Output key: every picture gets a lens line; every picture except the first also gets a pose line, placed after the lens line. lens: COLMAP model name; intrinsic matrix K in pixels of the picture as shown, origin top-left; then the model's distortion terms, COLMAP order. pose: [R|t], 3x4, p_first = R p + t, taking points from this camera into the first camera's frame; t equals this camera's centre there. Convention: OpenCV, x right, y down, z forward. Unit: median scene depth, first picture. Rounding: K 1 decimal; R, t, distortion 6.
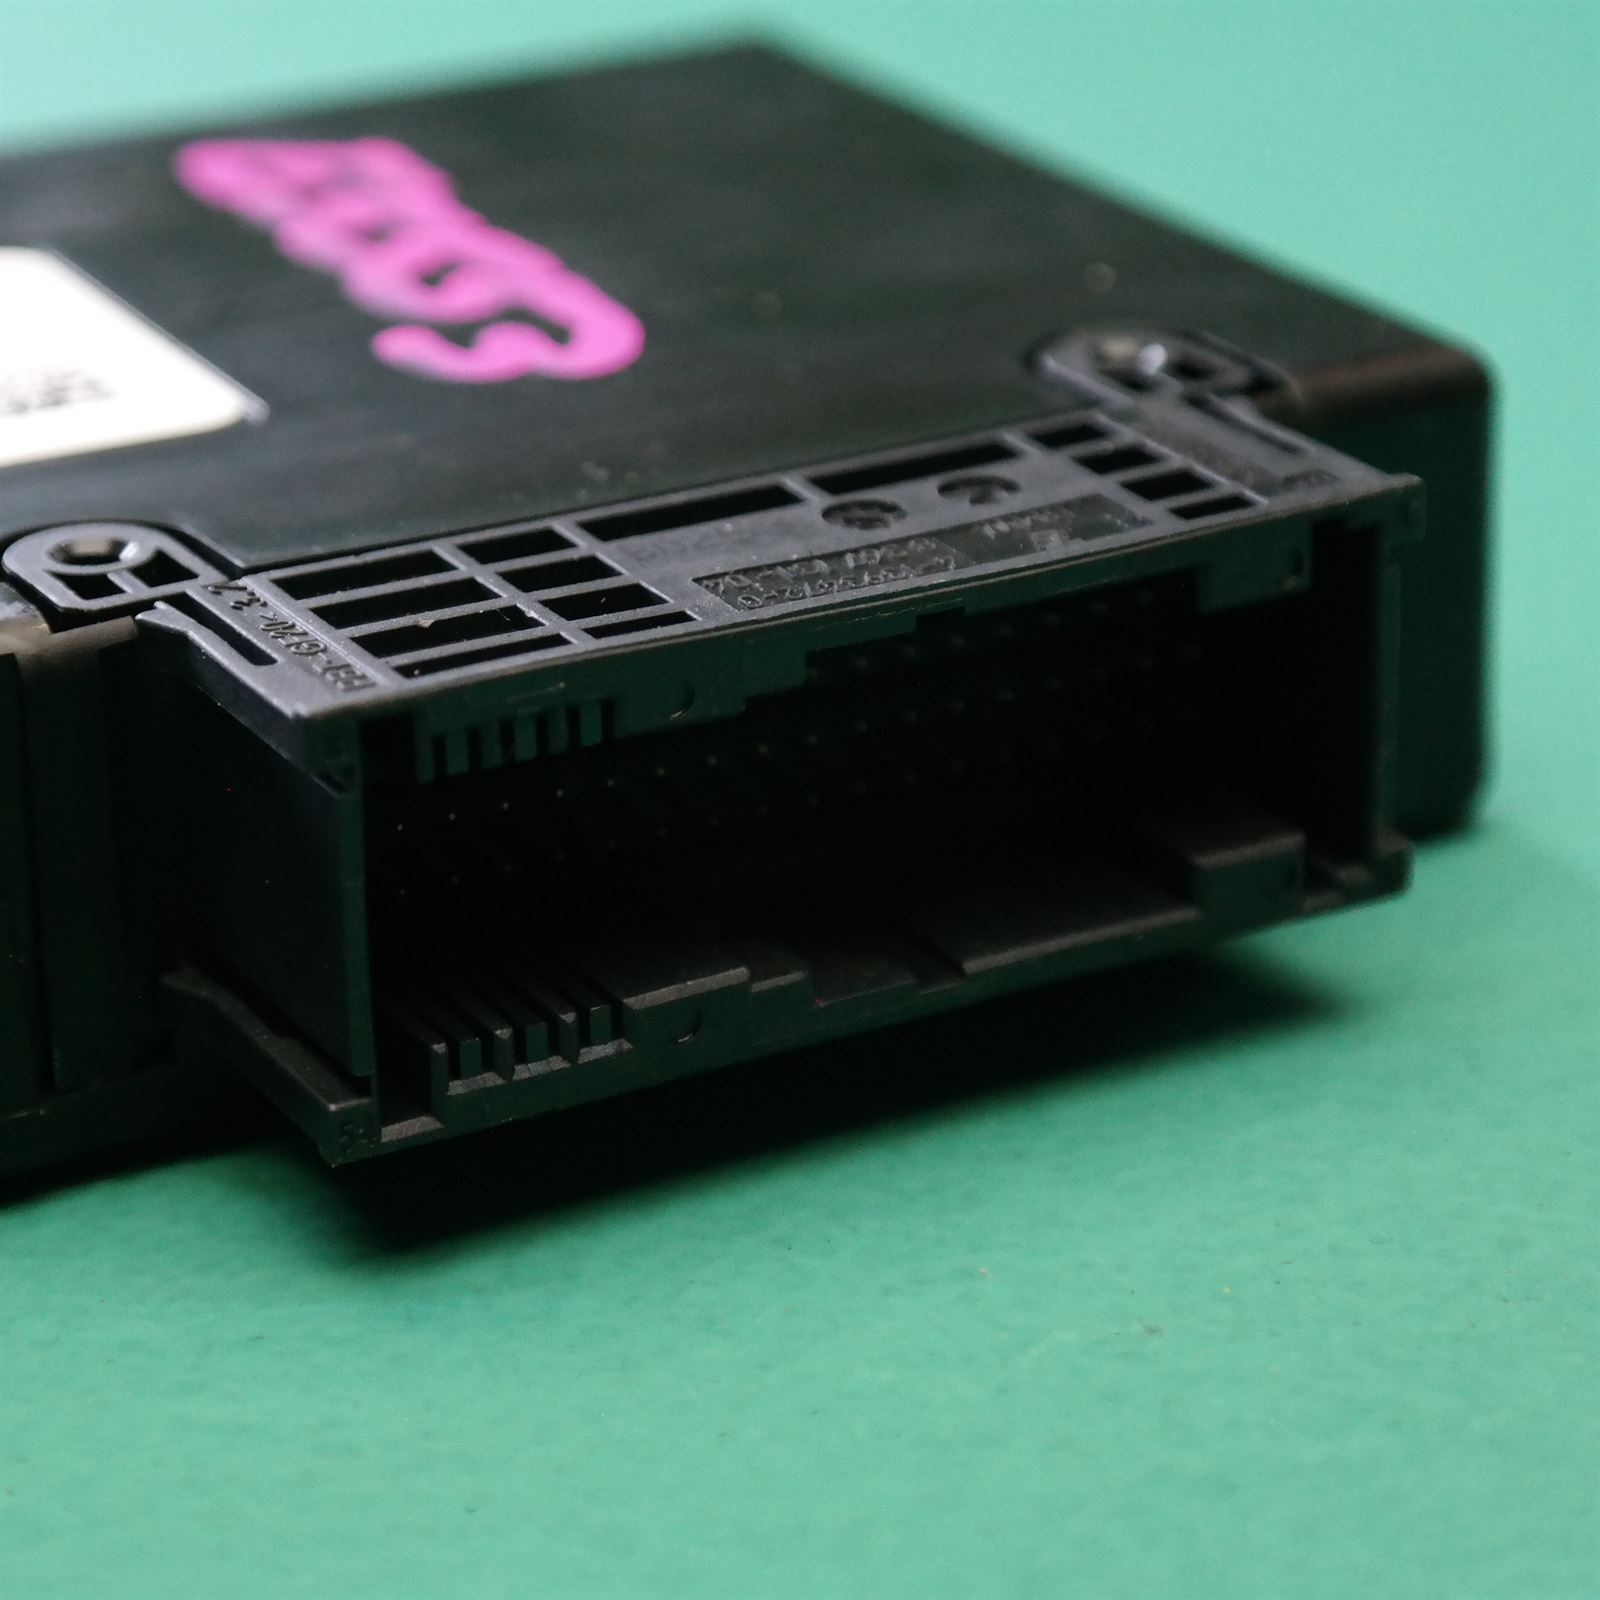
lens RADIAL K [[5224.6, 0, 799.4], [0, 5224.6, 801.7], [0, 0, 1]] dist [0.066907, 0.000000]
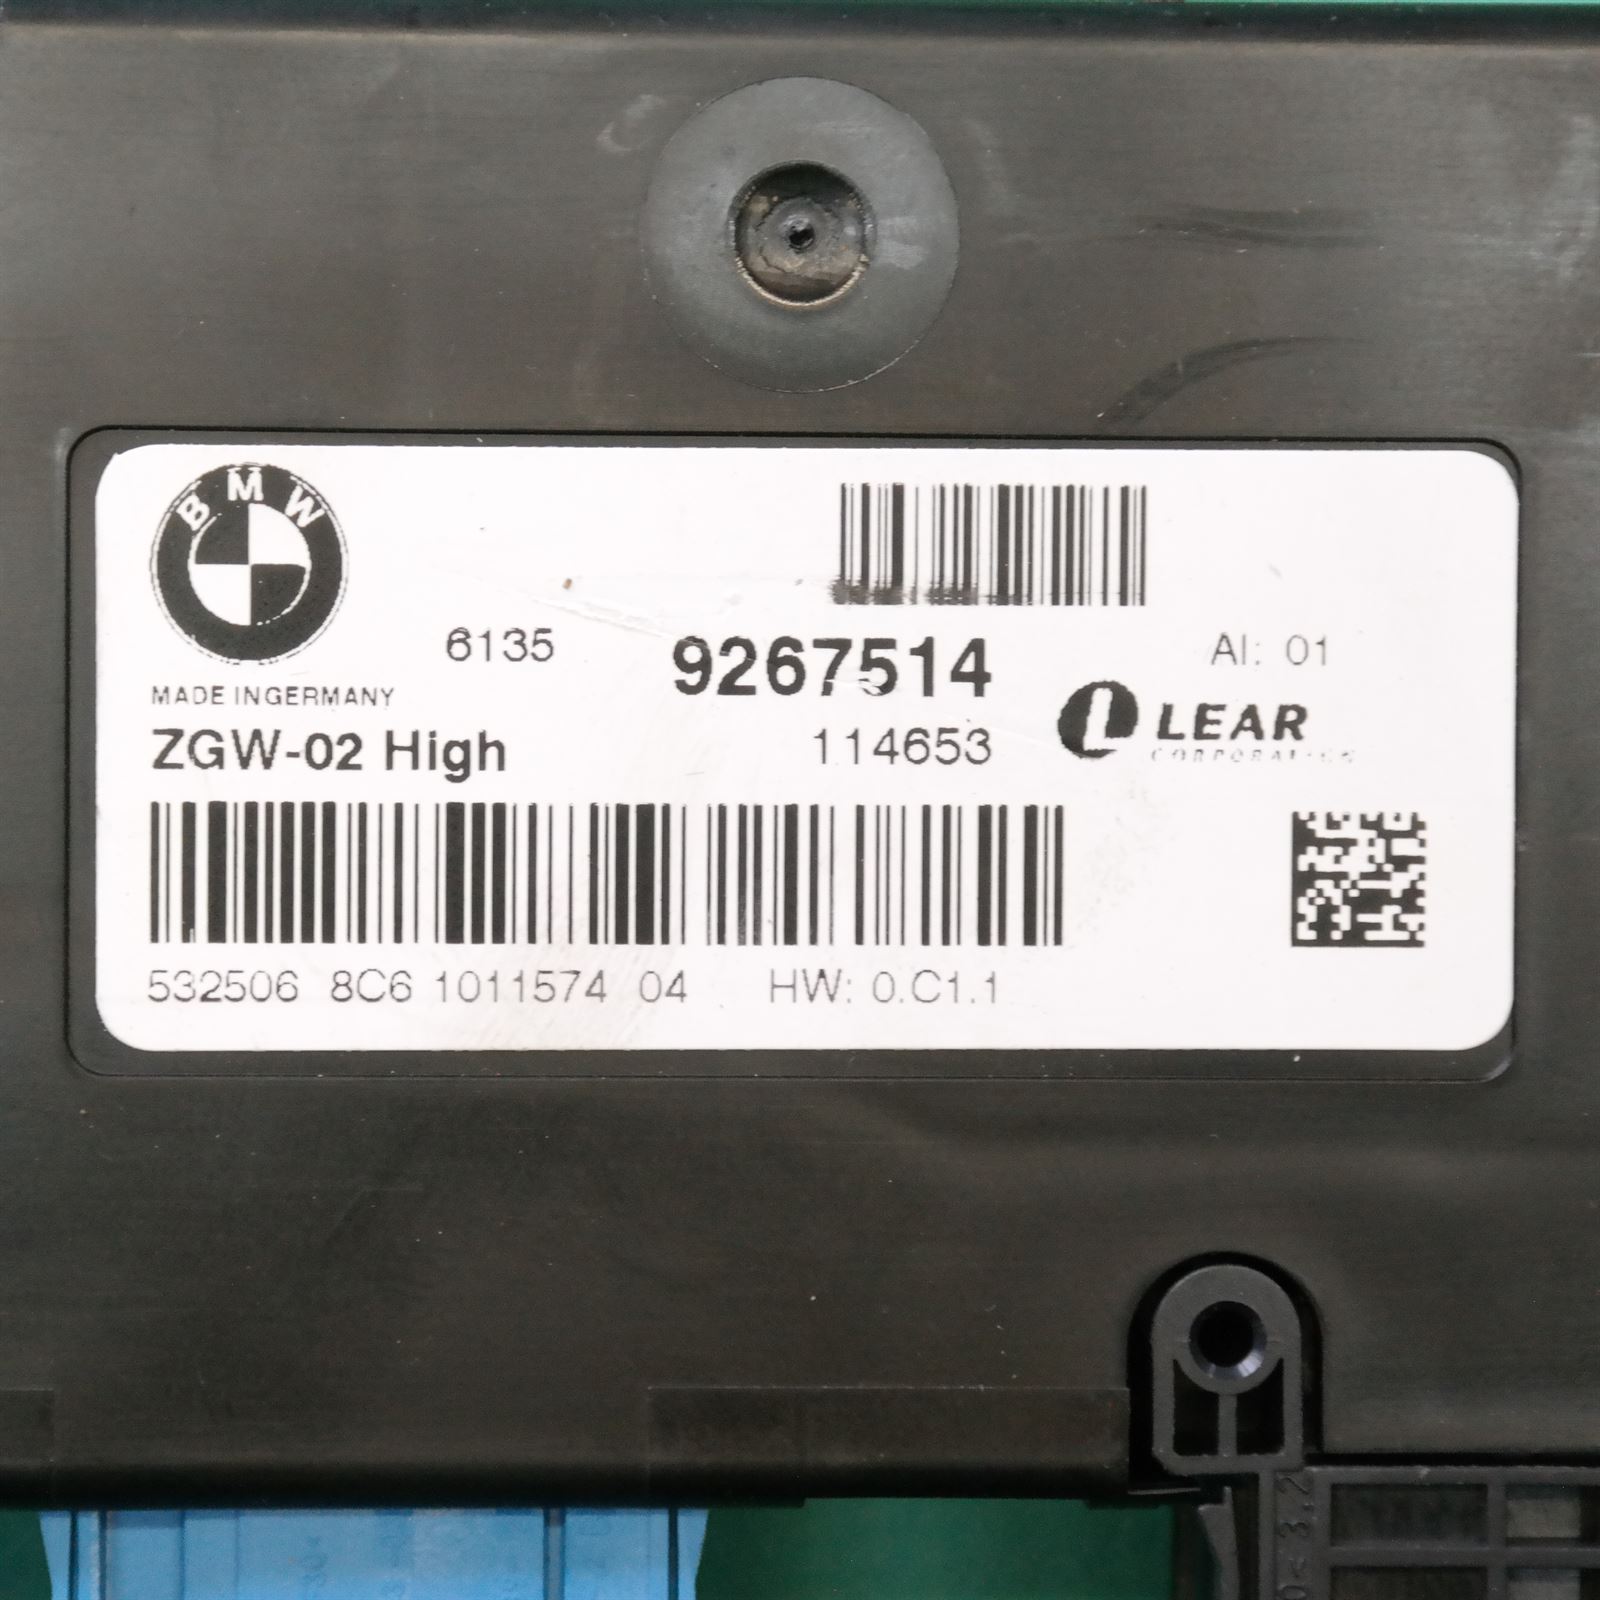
lens RADIAL K [[5224.6, 0, 800.0], [0, 5224.6, 804.1], [0, 0, 1]] dist [0.066907, 0.000000]
pose [[0.870802, 0.486007, 0.074161, -0.358985], [-0.247821, 0.303649, 0.919990, -1.110980], [0.424603, -0.819508, 0.384861, 0.622723]]
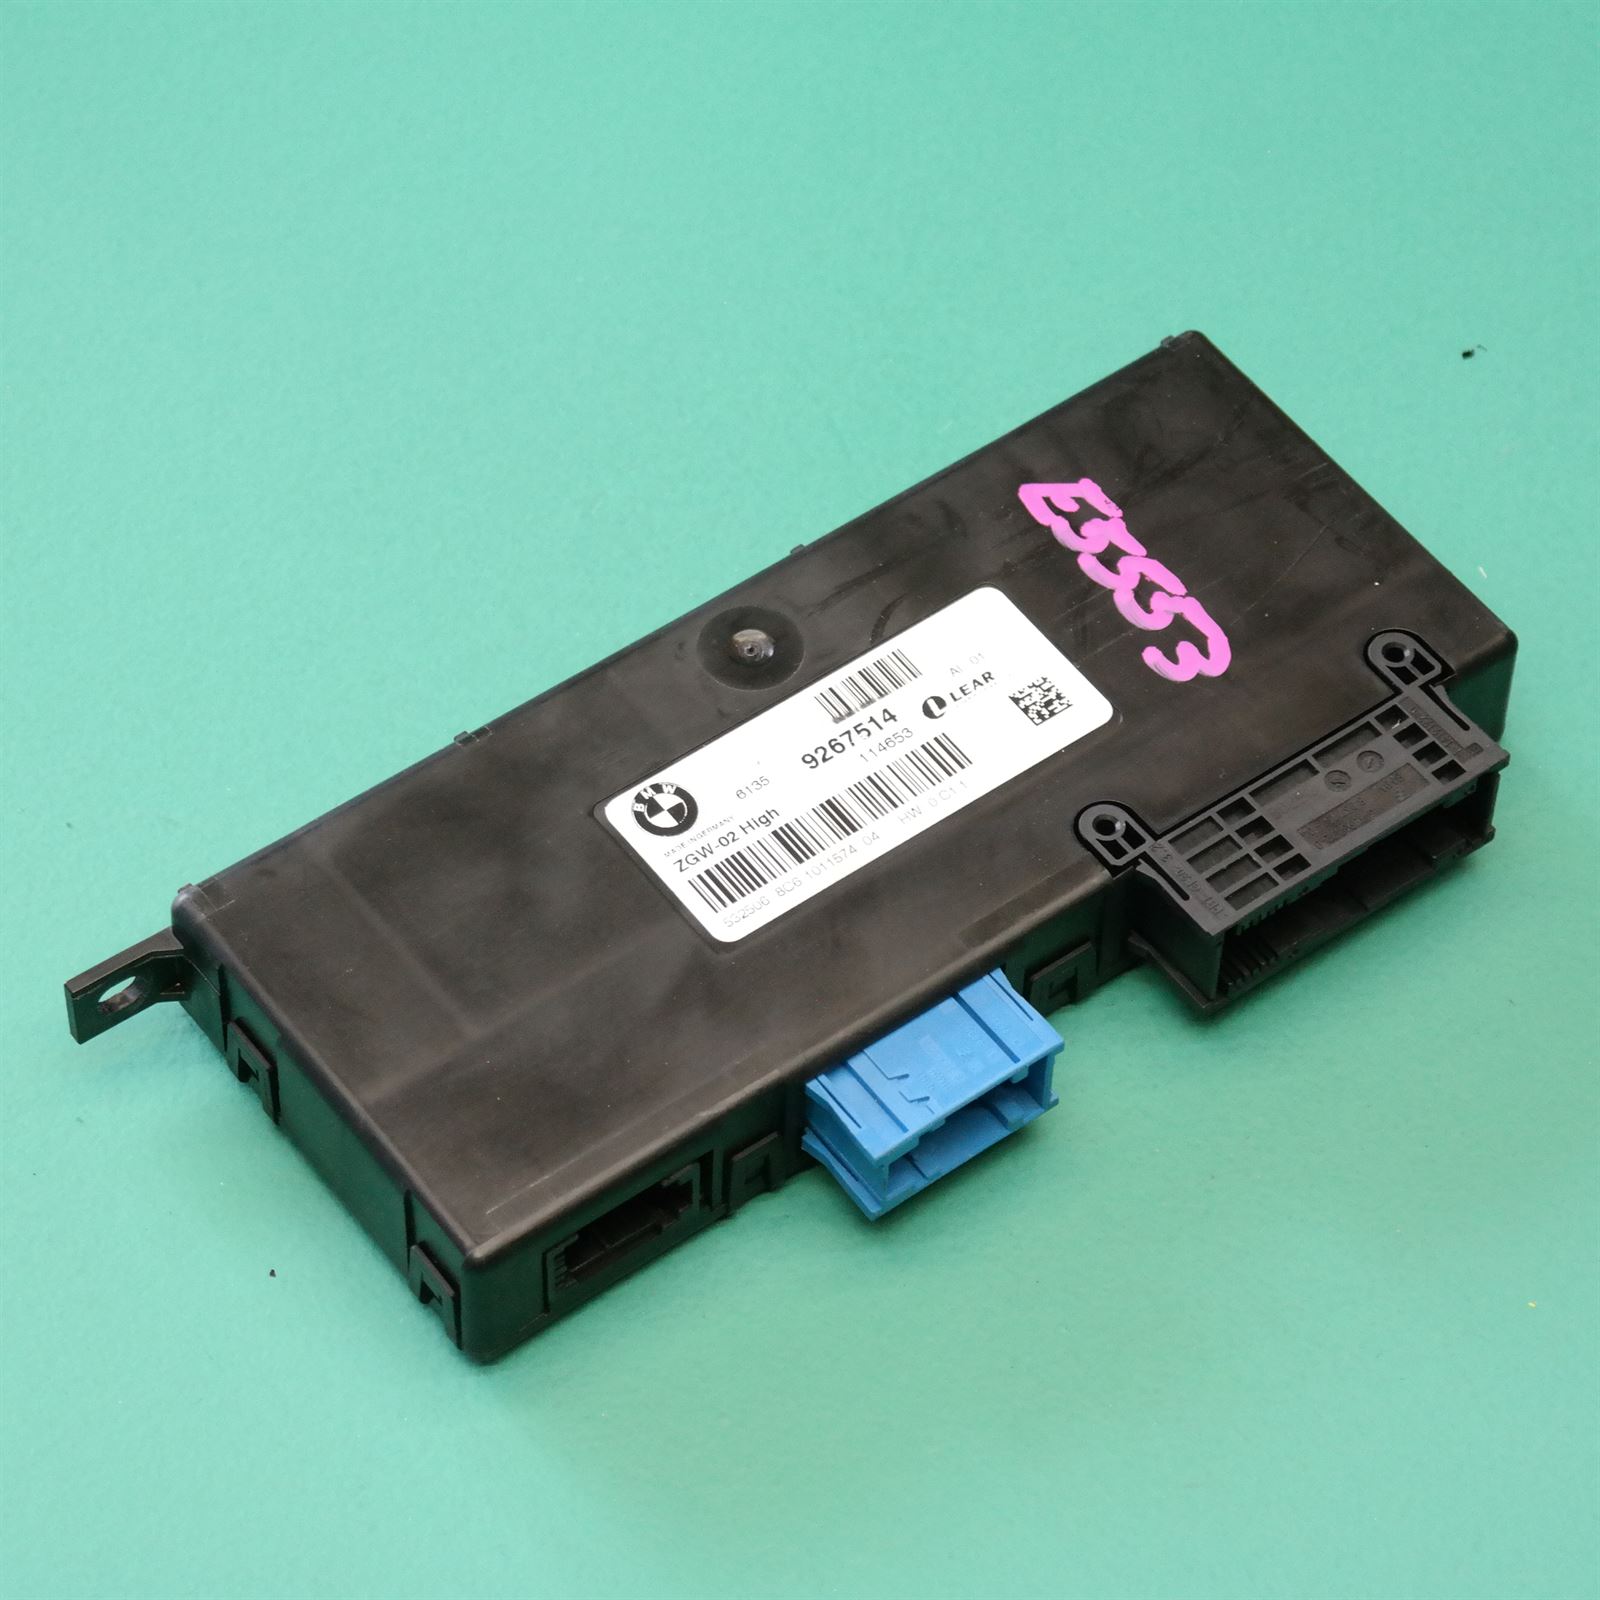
lens RADIAL K [[5224.6, 0, 804.7], [0, 5224.6, 799.4], [0, 0, 1]] dist [0.066907, 0.000000]
pose [[0.990069, -0.088615, 0.109132, -0.669216], [0.021859, 0.863908, 0.503176, -1.683376], [-0.138869, -0.495793, 0.857266, -1.716551]]
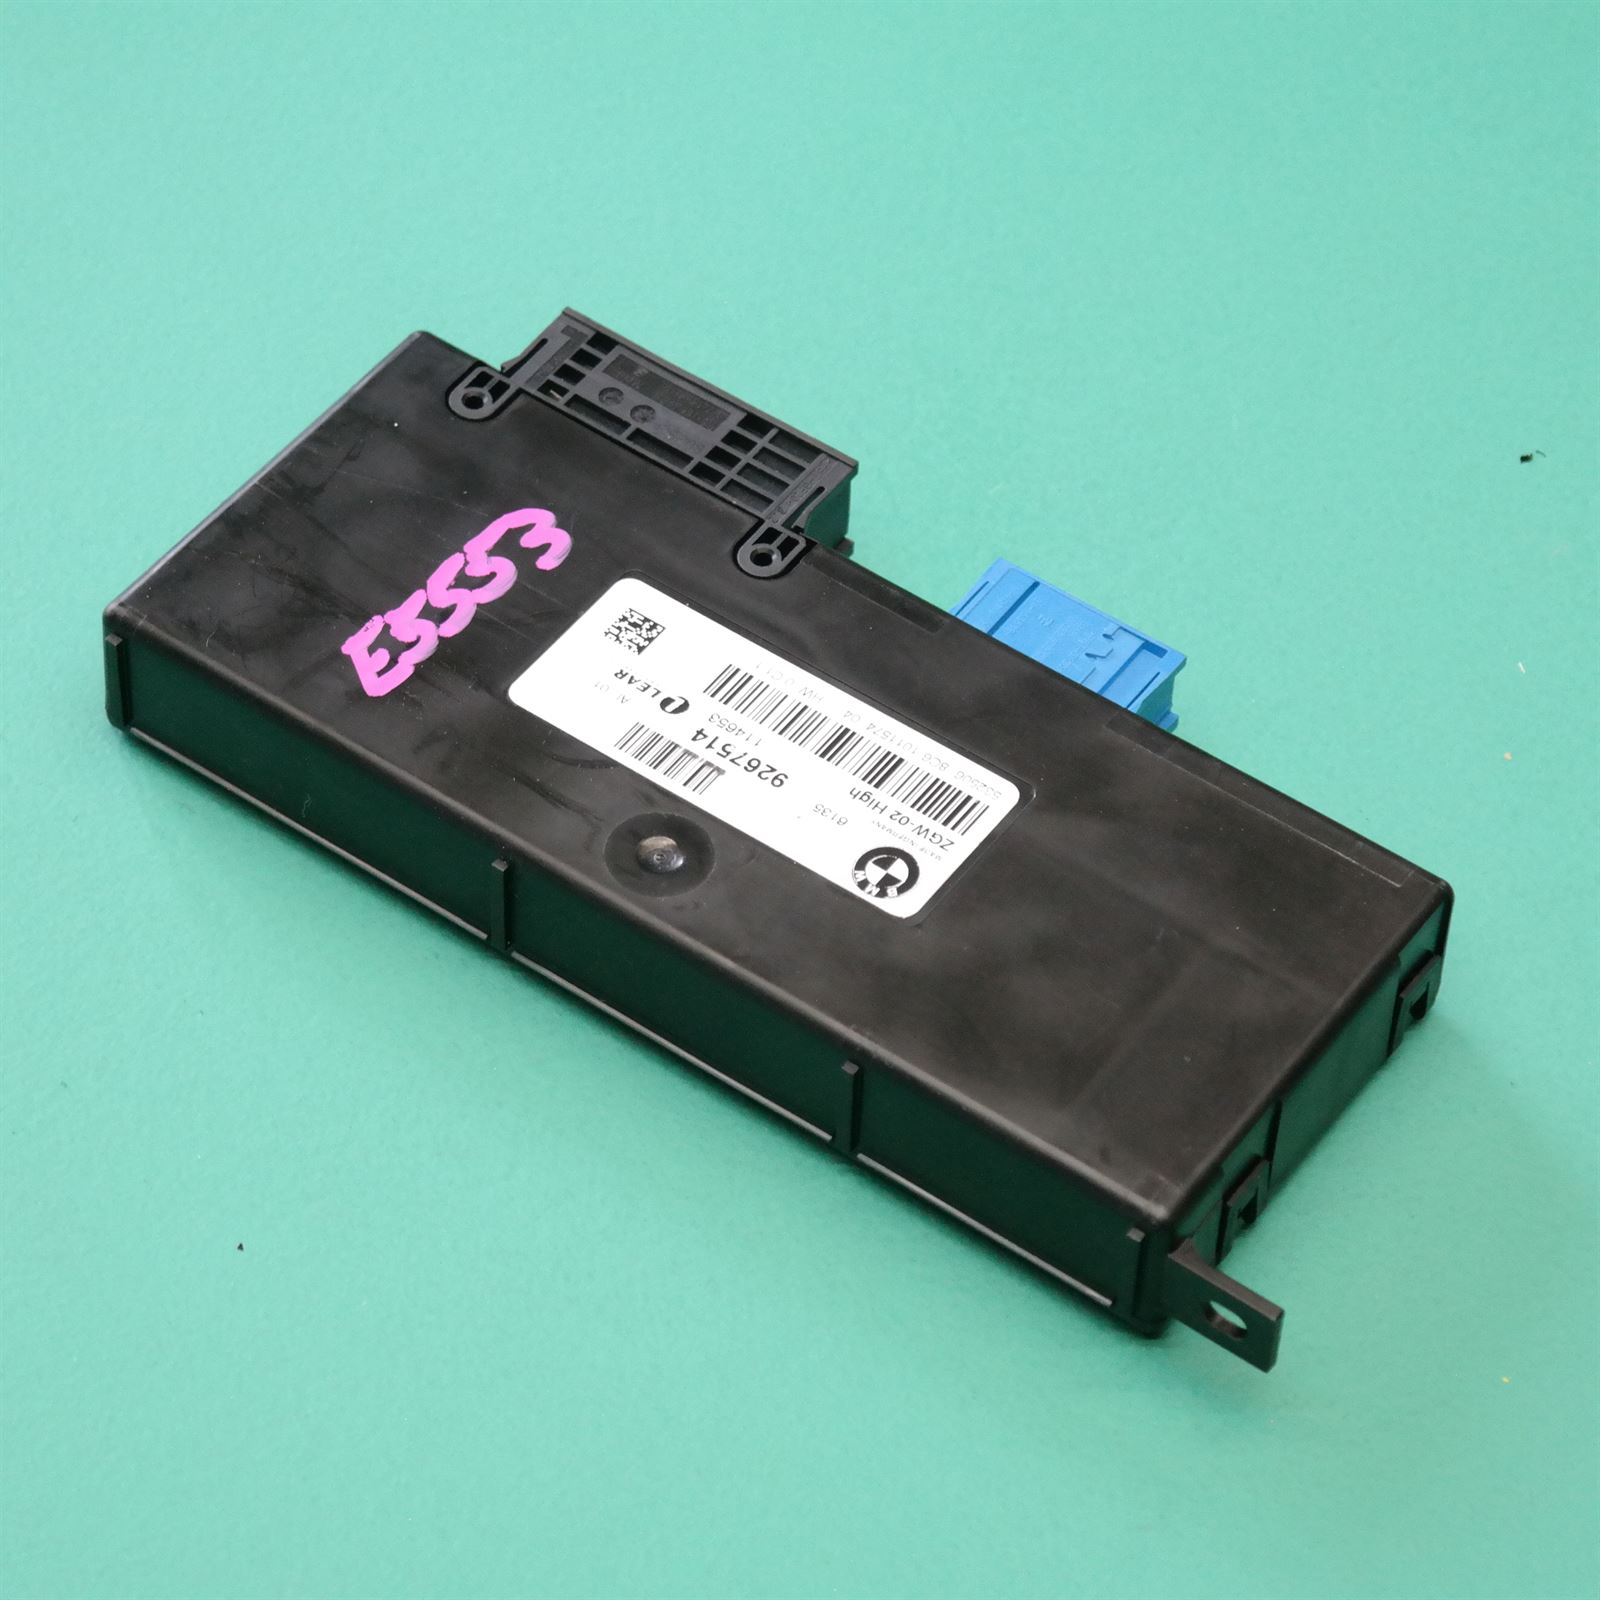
lens RADIAL K [[5224.6, 0, 801.9], [0, 5224.6, 803.4], [0, 0, 1]] dist [0.066907, 0.000000]
pose [[-0.434621, -0.686257, 0.583229, -2.207045], [0.326476, 0.483490, 0.812189, -2.681325], [-0.839355, 0.543405, 0.013911, 1.024222]]
